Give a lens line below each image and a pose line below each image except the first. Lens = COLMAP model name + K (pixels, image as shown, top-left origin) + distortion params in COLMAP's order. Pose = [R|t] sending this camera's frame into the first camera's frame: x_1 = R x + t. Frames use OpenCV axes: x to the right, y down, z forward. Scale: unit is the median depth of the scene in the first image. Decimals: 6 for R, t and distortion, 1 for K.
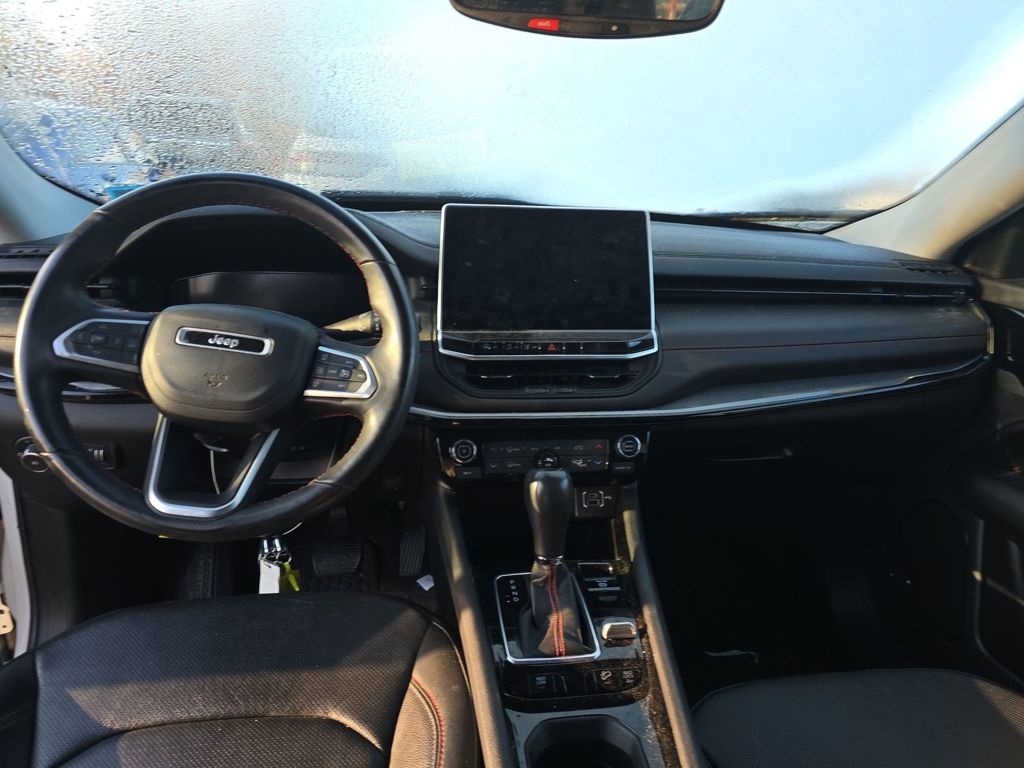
lens RADIAL K [[688.8, 0, 511.4], [0, 688.8, 385.1], [0, 0, 1]] dist [0.033830, -0.022843]
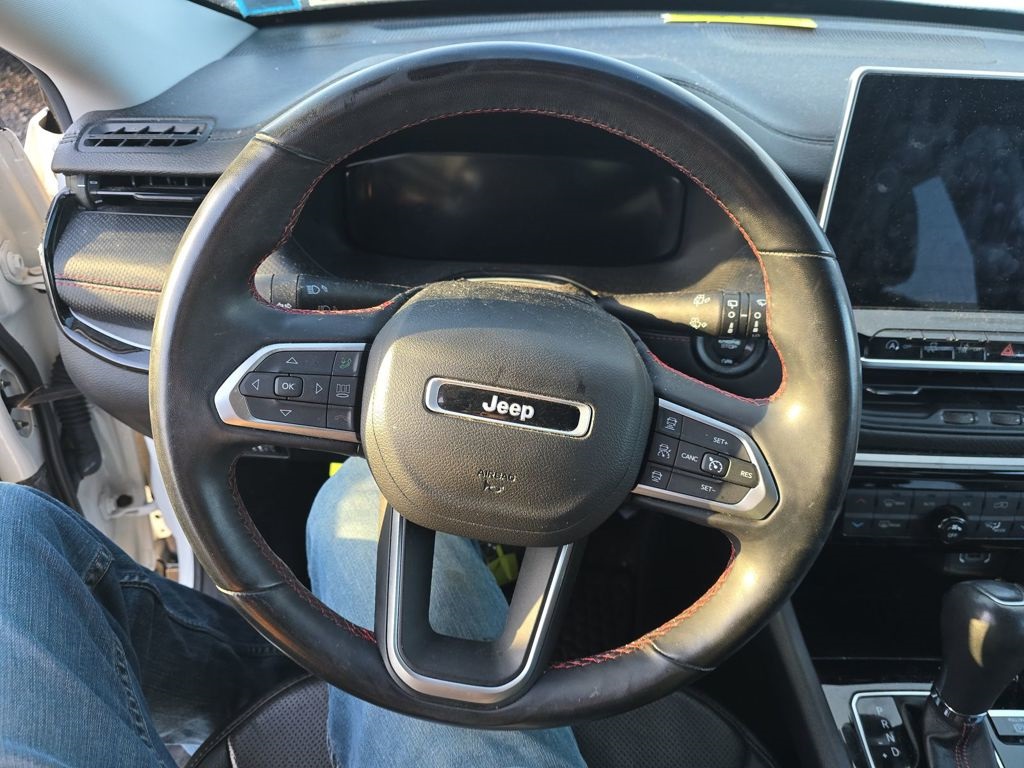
lens RADIAL K [[688.8, 0, 513.9], [0, 688.8, 382.5], [0, 0, 1]] dist [0.033830, -0.022843]
pose [[0.990827, 0.085260, -0.104851, -0.353668], [-0.044328, 0.937985, 0.343829, -0.263141], [0.127663, -0.336027, 0.933160, 0.505028]]
